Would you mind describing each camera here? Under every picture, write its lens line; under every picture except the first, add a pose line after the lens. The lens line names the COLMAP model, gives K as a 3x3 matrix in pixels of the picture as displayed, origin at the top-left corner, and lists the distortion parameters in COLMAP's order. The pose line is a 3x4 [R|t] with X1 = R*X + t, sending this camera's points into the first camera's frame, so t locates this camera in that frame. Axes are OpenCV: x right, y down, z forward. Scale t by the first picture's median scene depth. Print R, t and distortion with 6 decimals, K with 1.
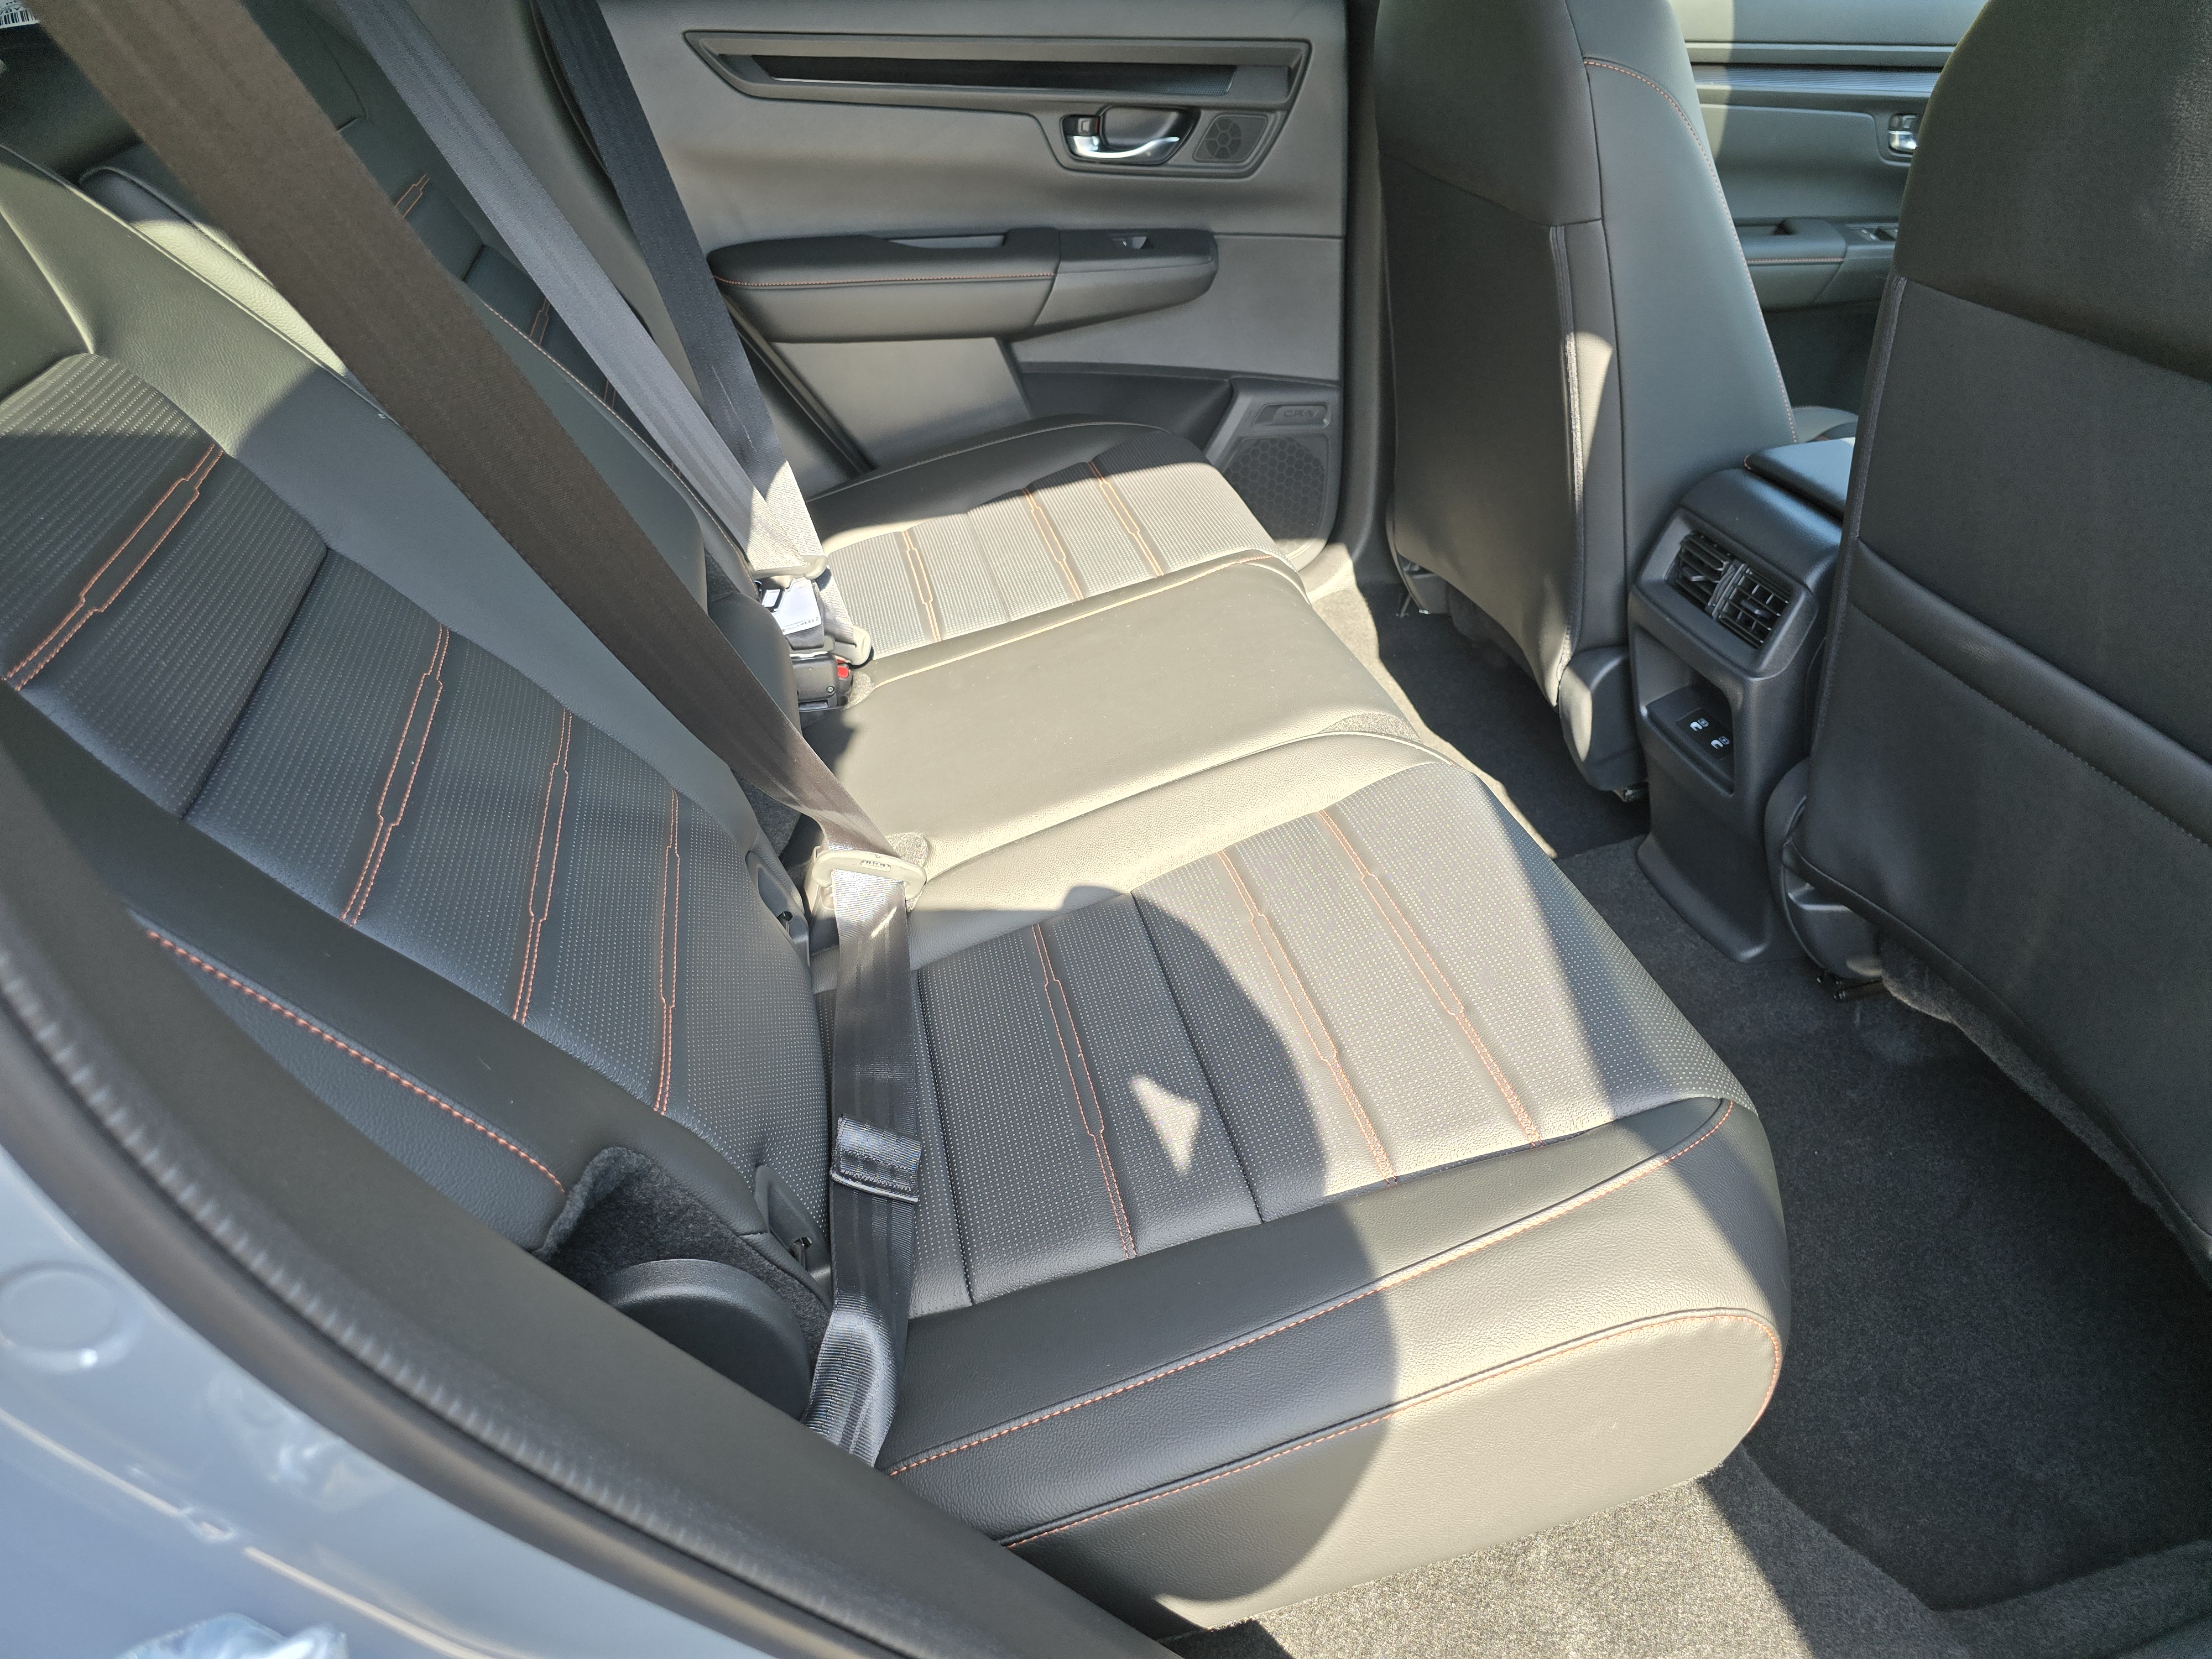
lens RADIAL K [[1485.5, 0, 1106.0], [0, 1485.5, 829.5], [0, 0, 1]] dist [0.005707, 0.002169]
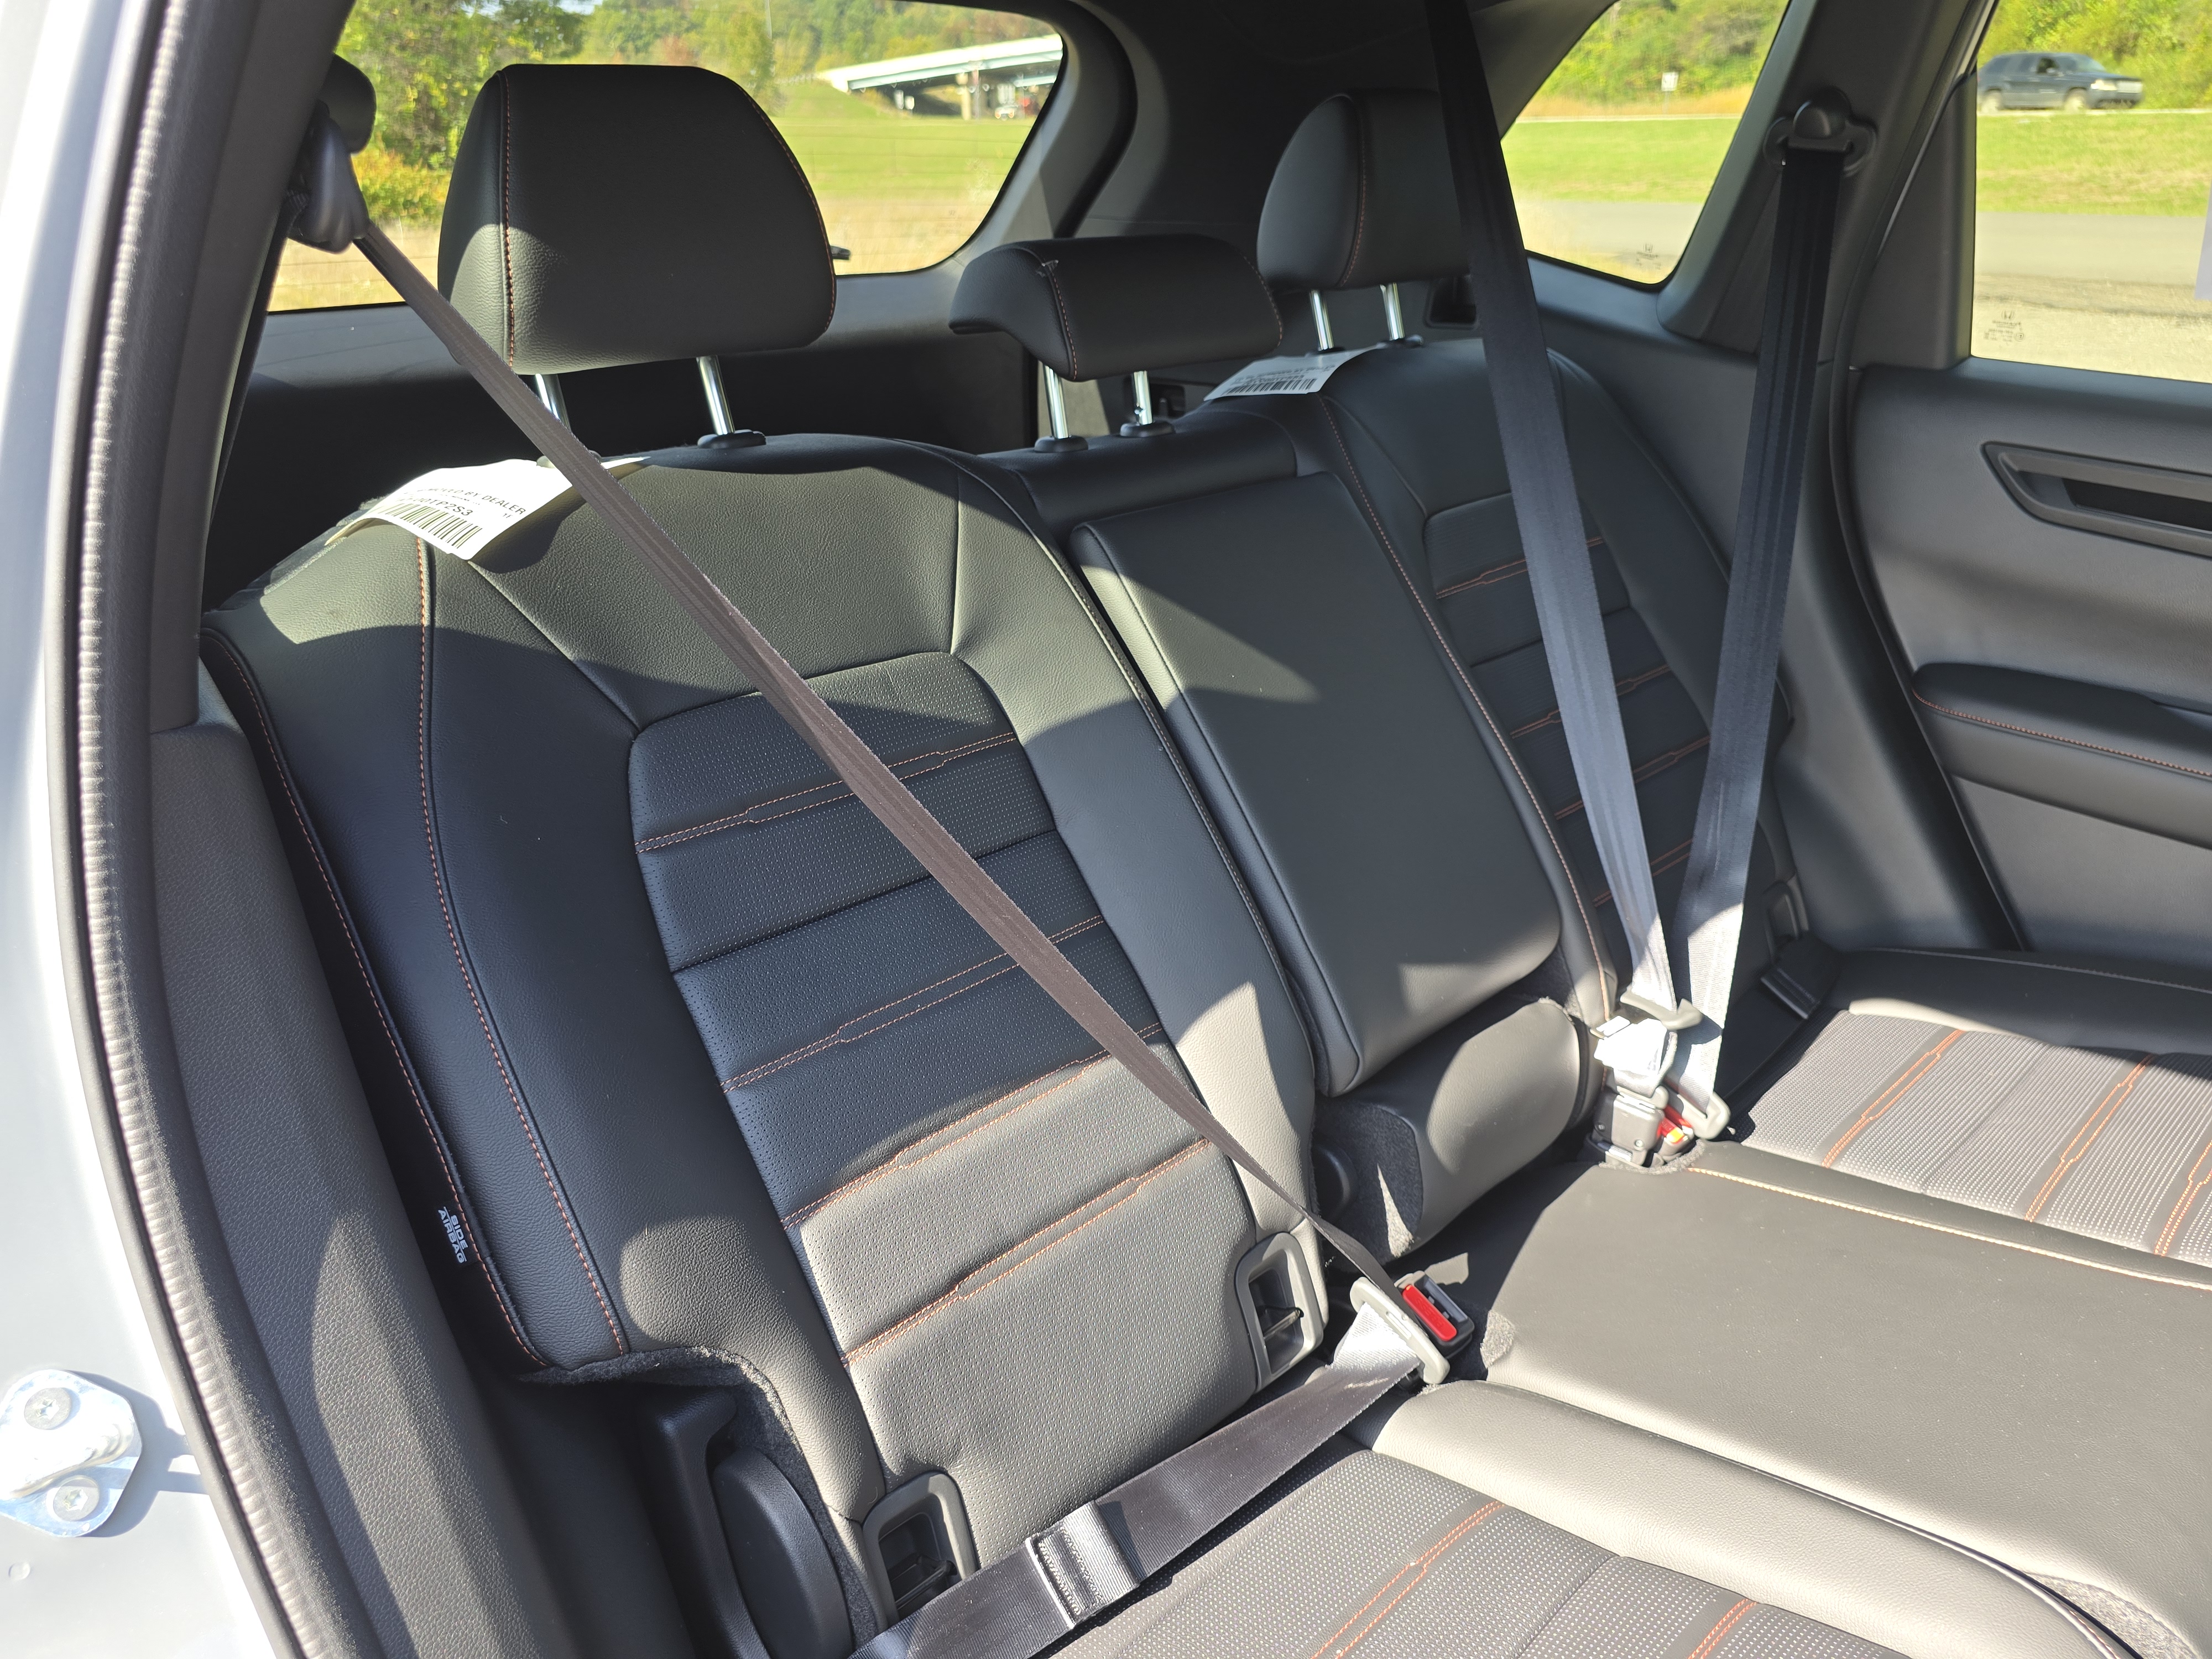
lens RADIAL K [[1485.5, 0, 1106.0], [0, 1485.5, 829.5], [0, 0, 1]] dist [0.005707, 0.002169]
pose [[0.504679, 0.350202, -0.789087, 0.244798], [-0.466753, 0.879605, 0.091851, -0.161522], [0.726251, 0.321953, 0.607376, 0.133405]]
